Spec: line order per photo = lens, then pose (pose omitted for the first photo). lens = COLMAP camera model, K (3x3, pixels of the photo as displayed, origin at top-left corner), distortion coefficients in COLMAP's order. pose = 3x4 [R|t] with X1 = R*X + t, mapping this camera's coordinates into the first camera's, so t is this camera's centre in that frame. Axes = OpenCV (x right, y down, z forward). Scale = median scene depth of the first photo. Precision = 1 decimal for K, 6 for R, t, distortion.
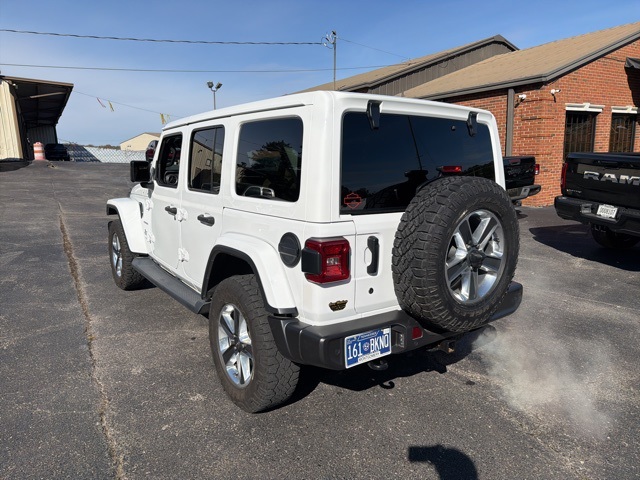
lens RADIAL K [[462.6, 0, 320.0], [0, 462.6, 240.0], [0, 0, 1]] dist [0.018268, -0.004981]
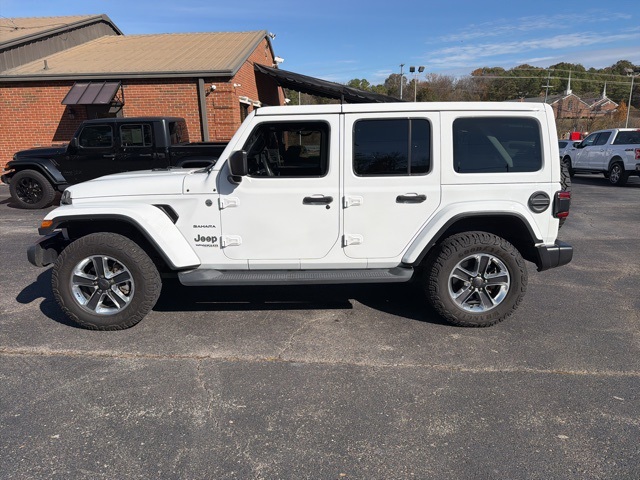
lens RADIAL K [[462.6, 0, 320.0], [0, 462.6, 240.0], [0, 0, 1]] dist [0.018268, -0.004981]
pose [[0.555906, -0.181539, 0.811179, -1.441513], [0.151288, 0.981658, 0.116013, -0.119757], [-0.817362, 0.058230, 0.573175, 0.562085]]
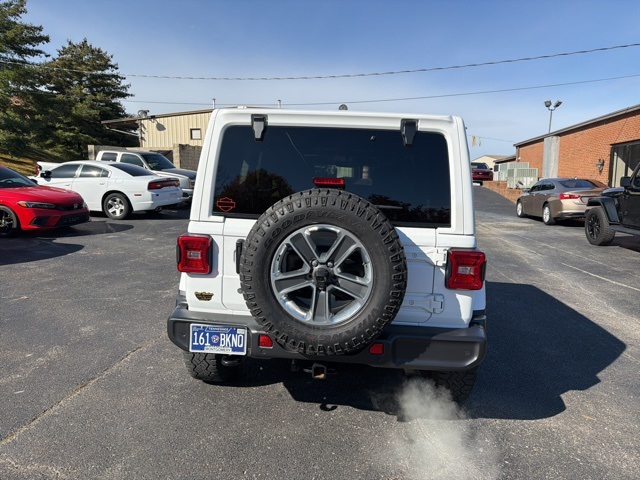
lens RADIAL K [[462.6, 0, 320.0], [0, 462.6, 240.0], [0, 0, 1]] dist [0.018268, -0.004981]
pose [[0.740898, 0.111818, -0.662244, 0.769261], [-0.144286, 0.989520, 0.005656, -0.032228], [0.655936, 0.091362, 0.749267, 0.257788]]
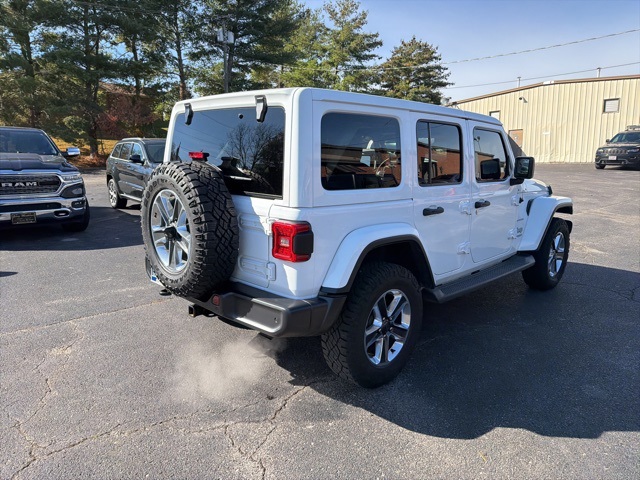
lens RADIAL K [[461.7, 0, 320.0], [0, 461.7, 240.0], [0, 0, 1]] dist [0.068100, -0.066111]
pose [[0.130702, 0.178767, -0.975171, 1.236265], [-0.186048, 0.970557, 0.152985, -0.151827], [0.973809, 0.161433, 0.160113, 0.962123]]
